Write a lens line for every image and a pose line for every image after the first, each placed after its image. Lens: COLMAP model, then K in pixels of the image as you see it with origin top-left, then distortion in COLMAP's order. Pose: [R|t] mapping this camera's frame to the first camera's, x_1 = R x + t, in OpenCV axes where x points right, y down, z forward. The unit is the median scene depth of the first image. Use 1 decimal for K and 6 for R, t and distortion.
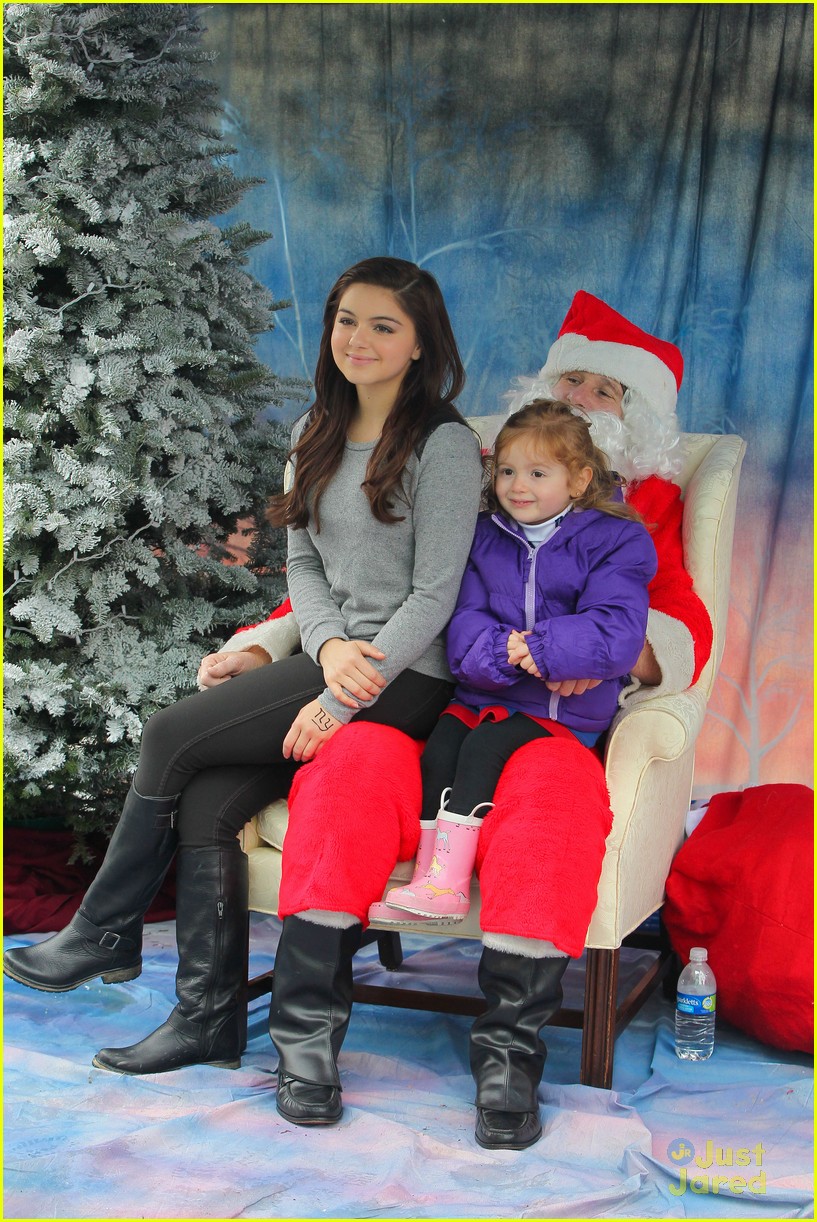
lens RADIAL K [[3067.6, 0, 408.5], [0, 3067.6, 611.0], [0, 0, 1]] dist [-0.364290, -0.240773]
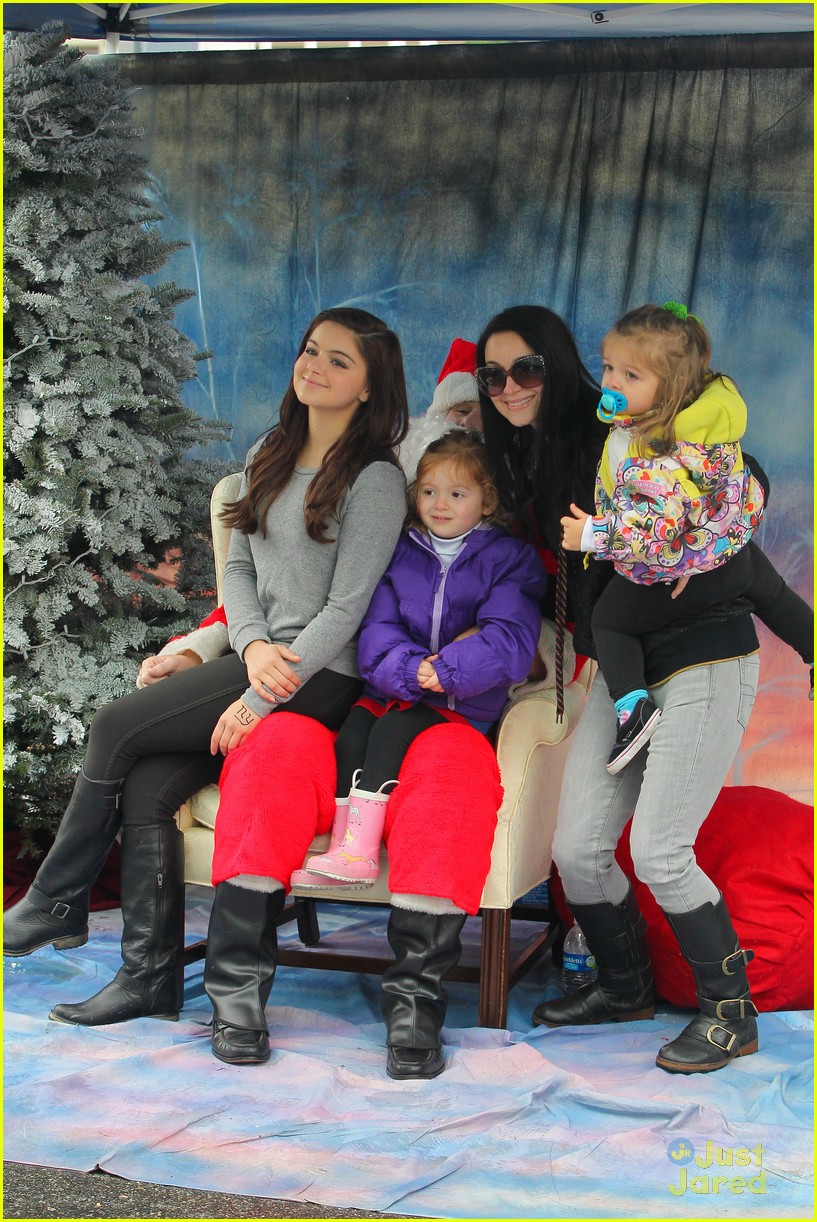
lens RADIAL K [[3067.6, 0, 408.5], [0, 3067.6, 611.0], [0, 0, 1]] dist [-0.364290, -0.240773]
pose [[0.999461, -0.010214, 0.031206, -0.003081], [0.010954, 0.999661, -0.023623, 0.021815], [-0.030955, 0.023952, 0.999234, -0.122915]]
